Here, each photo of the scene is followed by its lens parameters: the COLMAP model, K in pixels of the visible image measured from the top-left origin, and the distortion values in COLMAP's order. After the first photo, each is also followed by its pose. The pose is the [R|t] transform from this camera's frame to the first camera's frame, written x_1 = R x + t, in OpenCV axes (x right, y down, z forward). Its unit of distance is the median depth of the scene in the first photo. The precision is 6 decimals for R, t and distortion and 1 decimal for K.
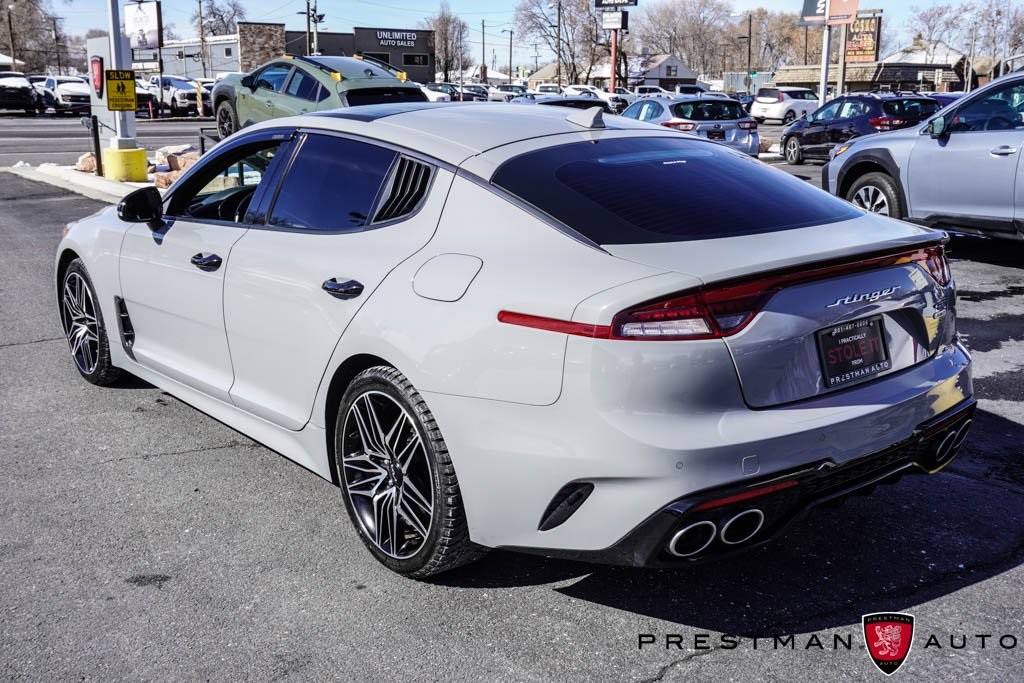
lens RADIAL K [[1108.9, 0, 512.0], [0, 1108.9, 341.5], [0, 0, 1]] dist [0.010167, 0.006953]
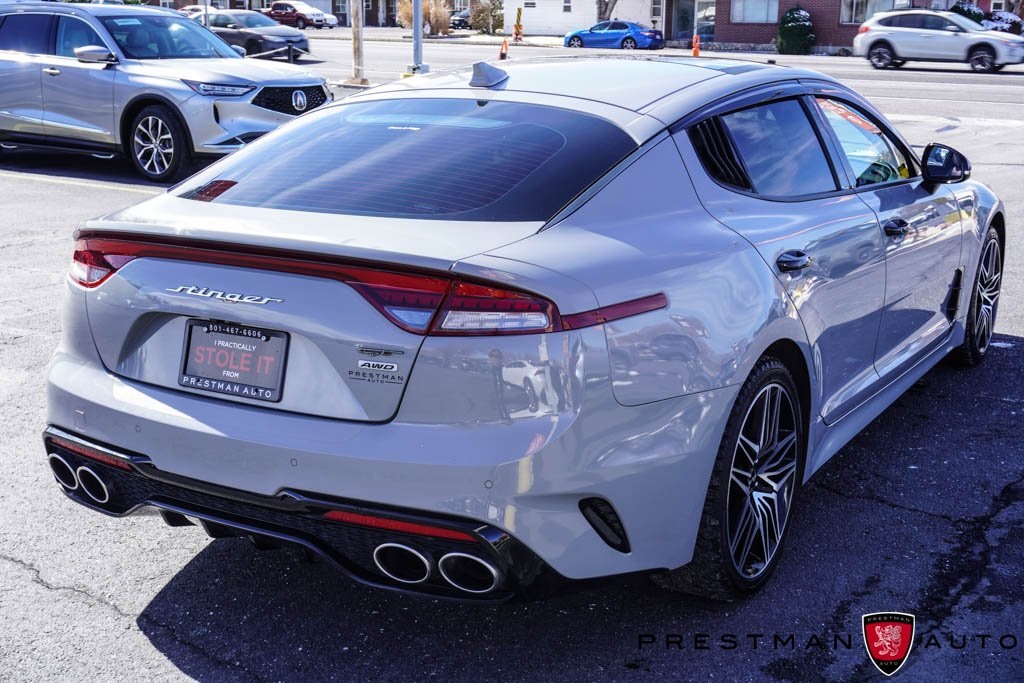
lens RADIAL K [[1307.8, 0, 512.0], [0, 1307.8, 341.5], [0, 0, 1]] dist [0.005517, 0.013959]
pose [[0.326414, 0.227064, -0.917549, 0.268660], [-0.221950, 0.961990, 0.159104, -0.043695], [0.918799, 0.151716, 0.364403, 0.177598]]
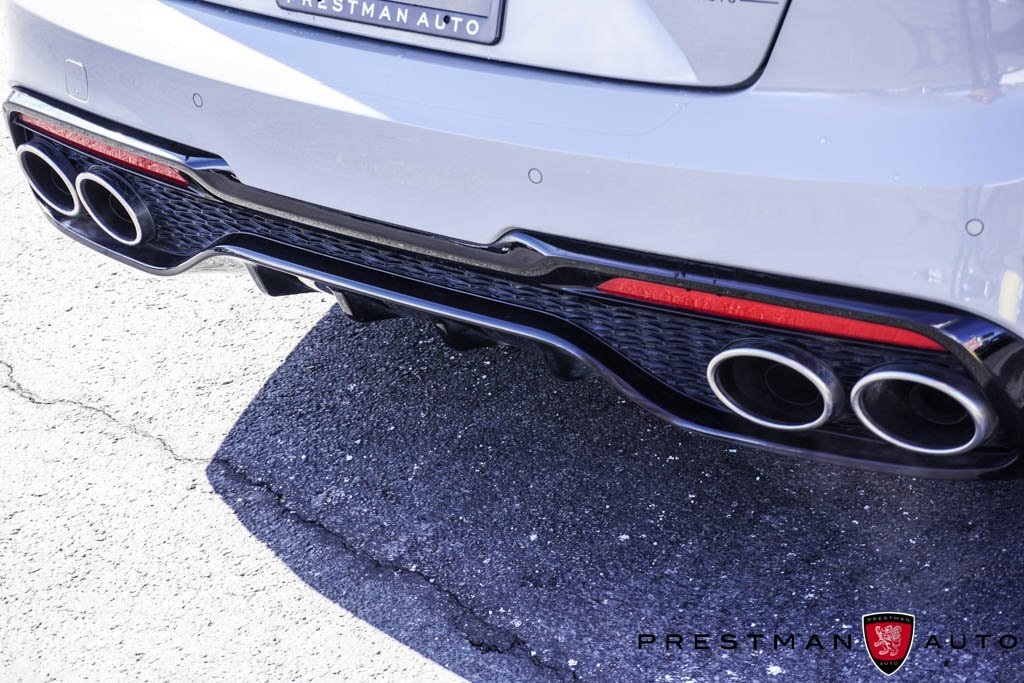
lens RADIAL K [[2233.7, 0, 512.0], [0, 2233.7, 341.5], [0, 0, 1]] dist [-0.015086, 0.186209]
pose [[0.227316, 0.407555, -0.884436, 0.224601], [-0.185359, 0.909716, 0.371563, -0.034970], [0.956018, 0.079476, 0.282337, 0.177085]]
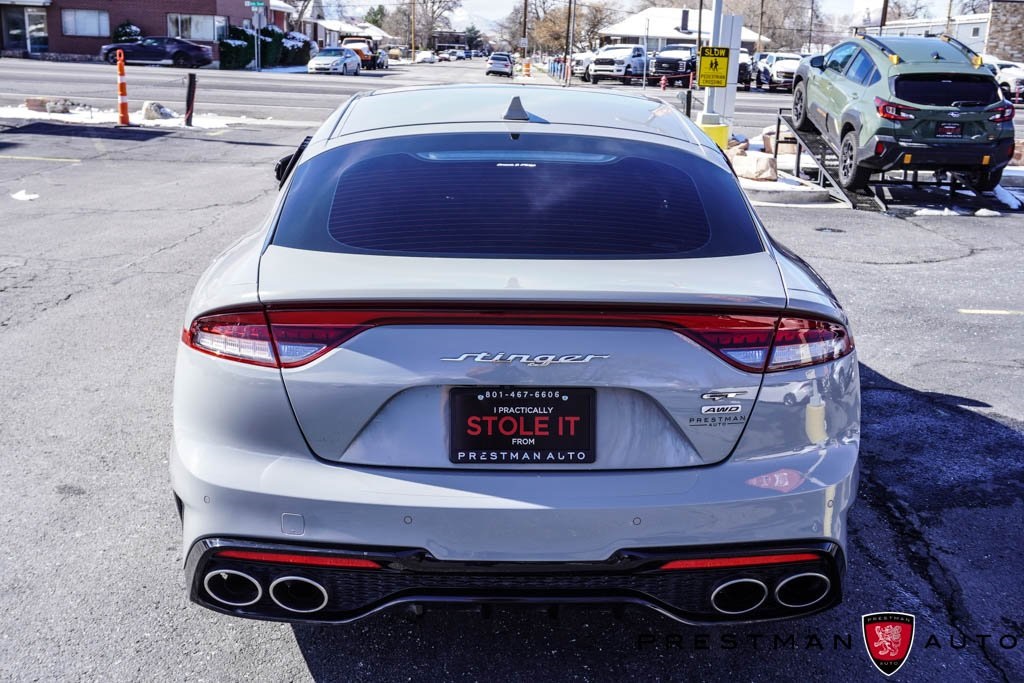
lens RADIAL K [[1108.9, 0, 512.0], [0, 1108.9, 341.5], [0, 0, 1]] dist [0.010167, 0.006953]
pose [[0.788243, 0.179747, -0.588527, 0.157662], [-0.169369, 0.982821, 0.073327, -0.022057], [0.591597, 0.041879, 0.805145, 0.080637]]
